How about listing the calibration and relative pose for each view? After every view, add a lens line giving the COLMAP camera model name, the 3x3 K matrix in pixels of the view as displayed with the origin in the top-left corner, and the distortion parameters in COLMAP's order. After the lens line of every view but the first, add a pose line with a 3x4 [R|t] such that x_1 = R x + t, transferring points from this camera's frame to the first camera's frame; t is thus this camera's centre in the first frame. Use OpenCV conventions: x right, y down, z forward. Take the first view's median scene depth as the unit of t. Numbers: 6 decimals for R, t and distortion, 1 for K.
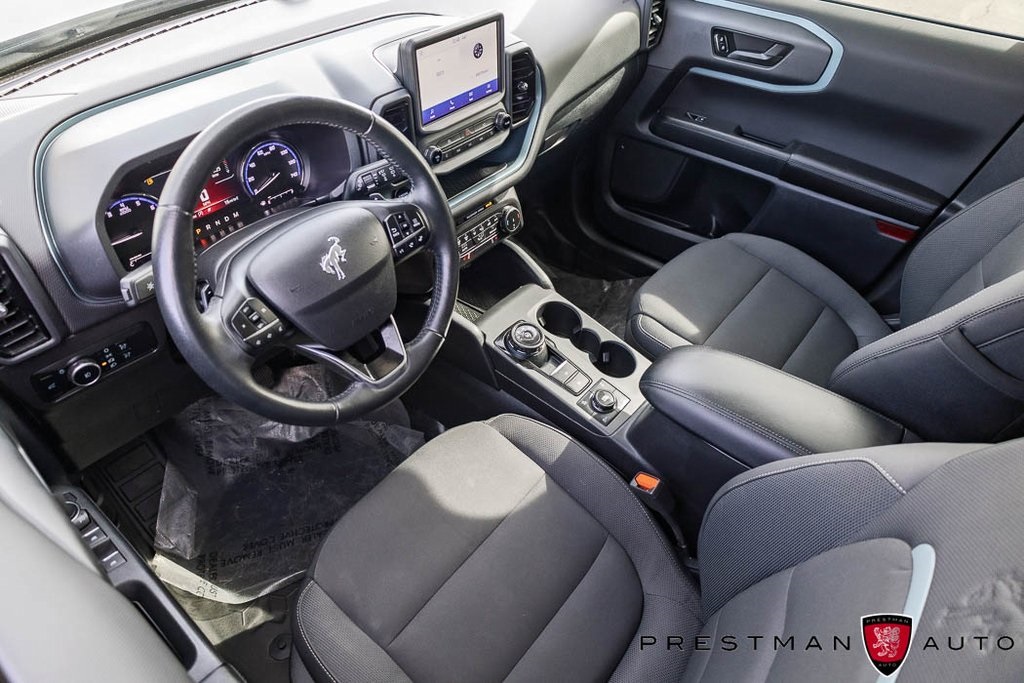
lens RADIAL K [[673.1, 0, 512.0], [0, 673.1, 341.5], [0, 0, 1]] dist [-0.004244, 0.001329]
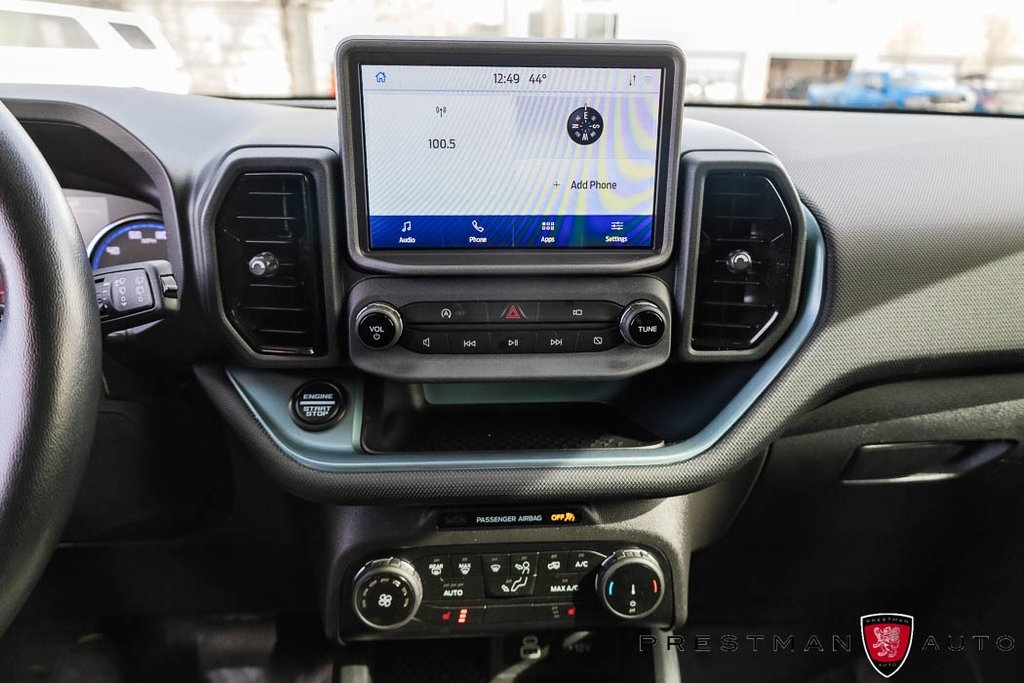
lens RADIAL K [[673.1, 0, 512.0], [0, 673.1, 341.5], [0, 0, 1]] dist [-0.004244, 0.001329]
pose [[0.672698, 0.210164, -0.709443, 0.218554], [-0.489080, 0.845783, -0.213195, -0.211097], [0.555229, 0.490390, 0.671743, 0.741635]]
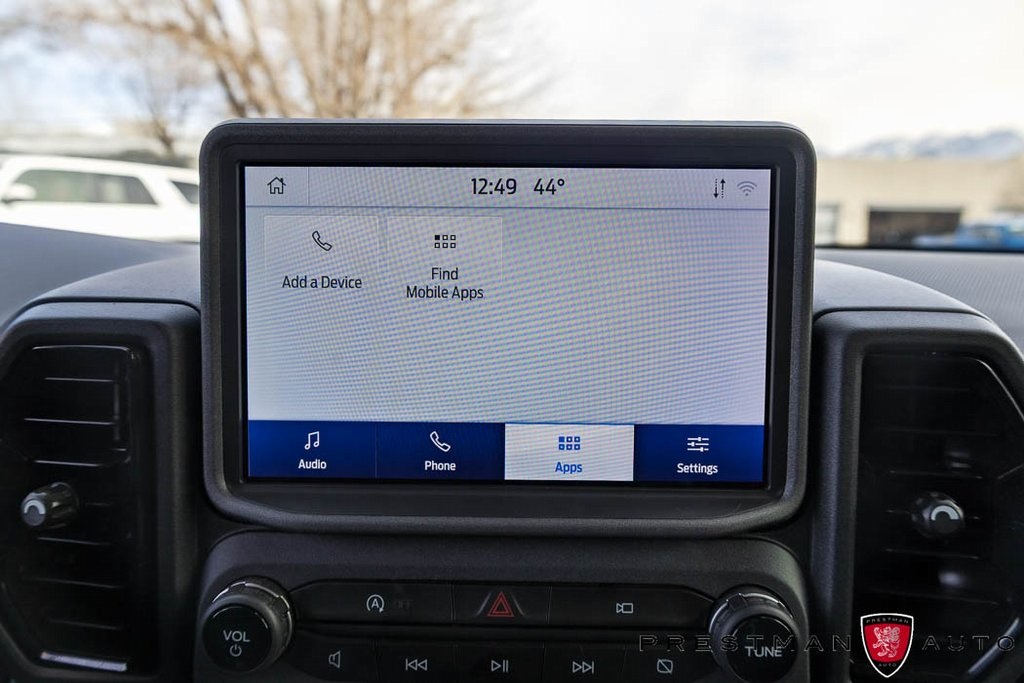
lens RADIAL K [[797.0, 0, 511.7], [0, 797.0, 355.9], [0, 0, 1]] dist [-0.007106, 0.002762]
pose [[0.608745, 0.060214, -0.791078, 0.127195], [-0.526725, 0.776328, -0.346231, -0.286425], [0.593288, 0.627447, 0.504301, 0.828474]]
